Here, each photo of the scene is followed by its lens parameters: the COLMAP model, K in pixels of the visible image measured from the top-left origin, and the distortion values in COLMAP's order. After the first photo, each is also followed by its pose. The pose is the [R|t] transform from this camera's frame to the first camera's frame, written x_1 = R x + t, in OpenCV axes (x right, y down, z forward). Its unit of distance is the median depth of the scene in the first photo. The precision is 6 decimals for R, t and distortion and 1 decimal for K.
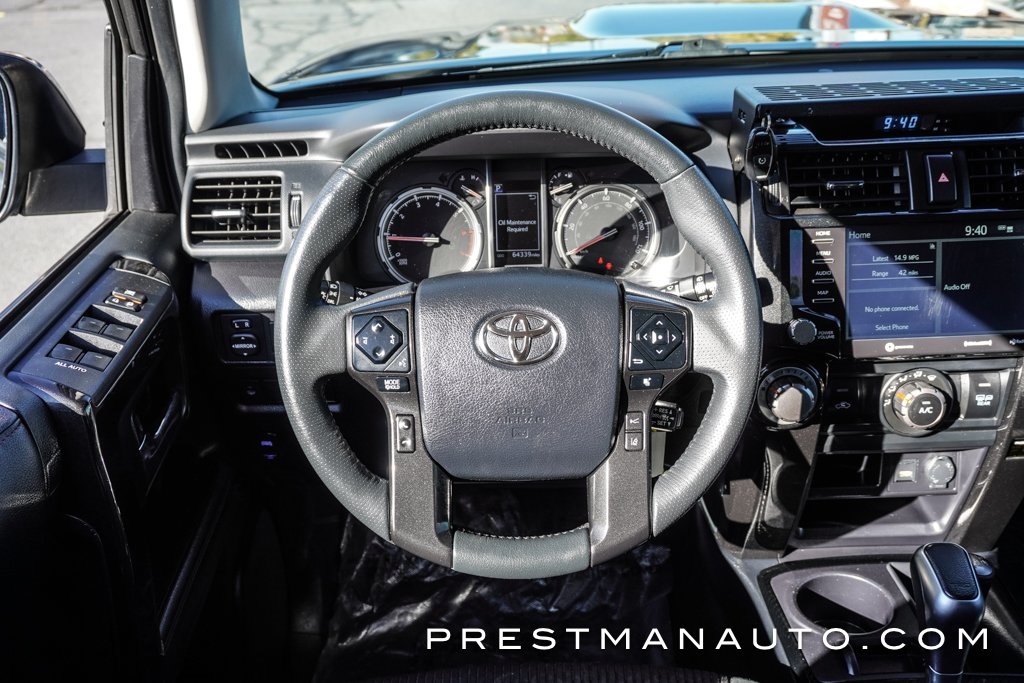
lens RADIAL K [[967.3, 0, 516.7], [0, 967.3, 342.5], [0, 0, 1]] dist [0.000527, 0.000000]
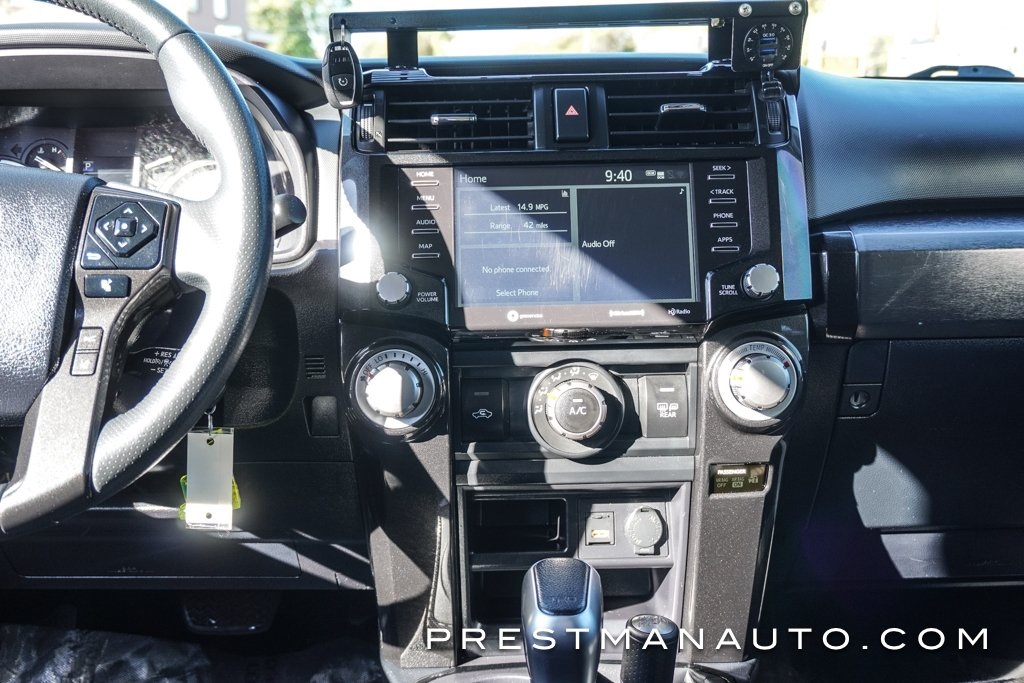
lens RADIAL K [[1154.1, 0, 513.6], [0, 1154.1, 338.7], [0, 0, 1]] dist [-0.013529, 0.000000]
pose [[0.999896, 0.013072, 0.006163, 0.366291], [-0.010856, 0.960882, -0.276746, 0.267394], [-0.009539, 0.276650, 0.960923, 0.112894]]
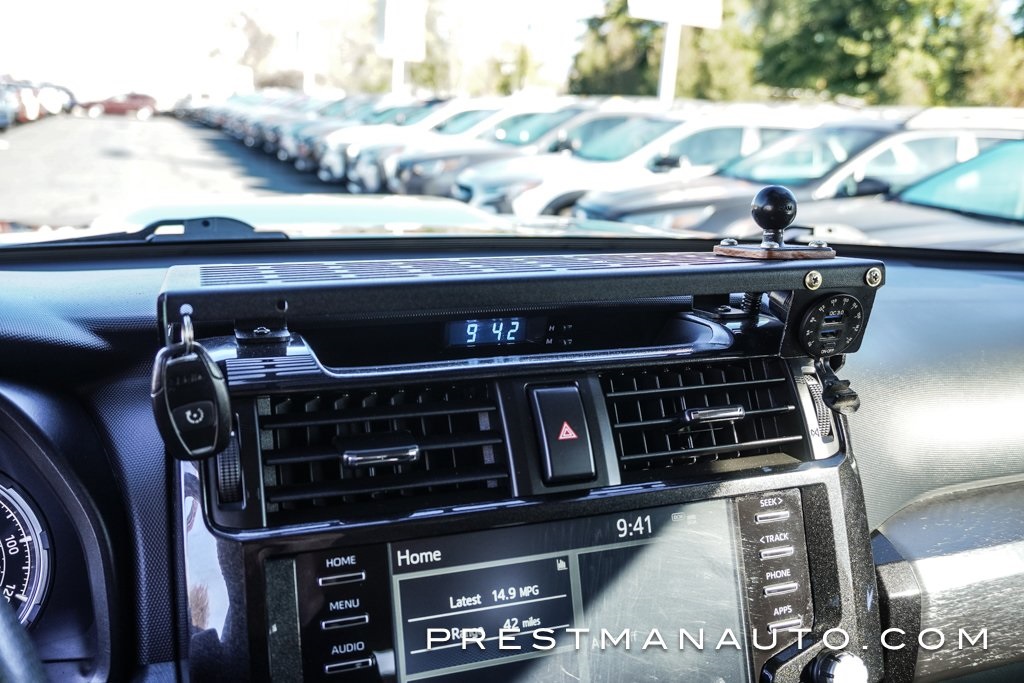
lens RADIAL K [[911.9, 0, 518.9], [0, 911.9, 336.6], [0, 0, 1]] dist [-0.016206, -0.002046]
pose [[0.943646, -0.017962, 0.330468, 0.241035], [0.092501, 0.973046, -0.211247, -0.112033], [-0.317766, 0.229911, 0.919873, 0.514510]]
